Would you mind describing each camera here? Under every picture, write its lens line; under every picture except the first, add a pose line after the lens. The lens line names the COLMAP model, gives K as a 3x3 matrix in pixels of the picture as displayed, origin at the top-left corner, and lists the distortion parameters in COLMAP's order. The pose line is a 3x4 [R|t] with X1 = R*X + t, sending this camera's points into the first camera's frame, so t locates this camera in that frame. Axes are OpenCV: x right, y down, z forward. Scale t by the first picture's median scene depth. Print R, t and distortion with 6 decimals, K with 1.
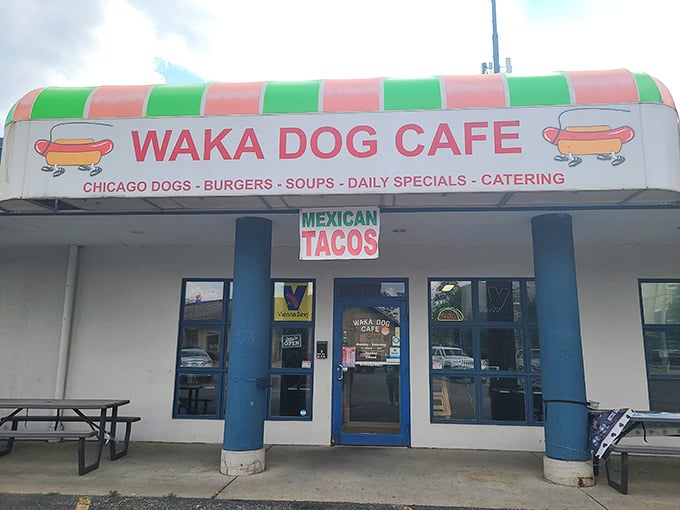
lens RADIAL K [[490.6, 0, 340.0], [0, 490.6, 255.0], [0, 0, 1]] dist [0.041350, -0.000788]
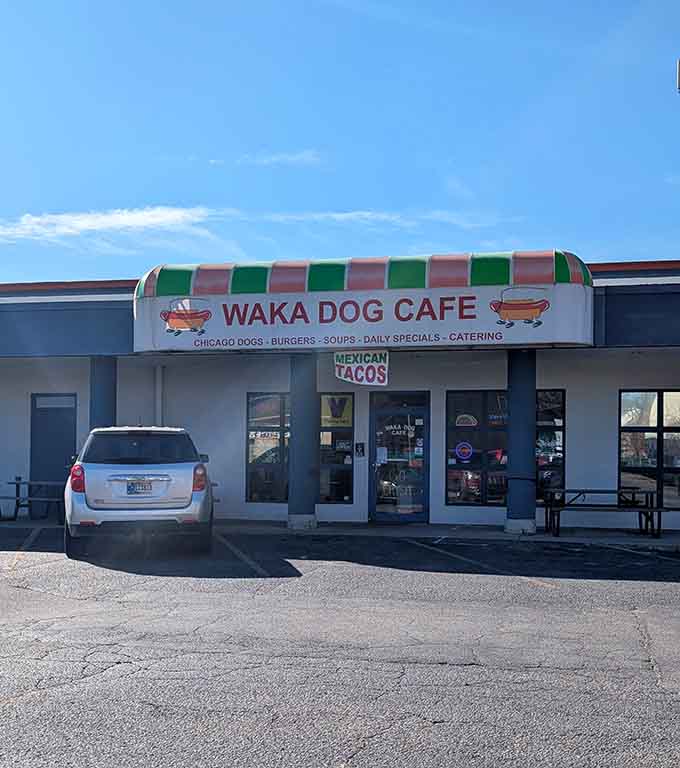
lens RADIAL K [[802.4, 0, 340.0], [0, 802.4, 384.0], [0, 0, 1]] dist [0.000547, -0.001763]
pose [[0.992093, -0.014433, -0.124668, 0.243535], [0.026032, 0.995426, 0.091918, -0.231349], [0.122772, -0.094437, 0.987932, -1.440288]]
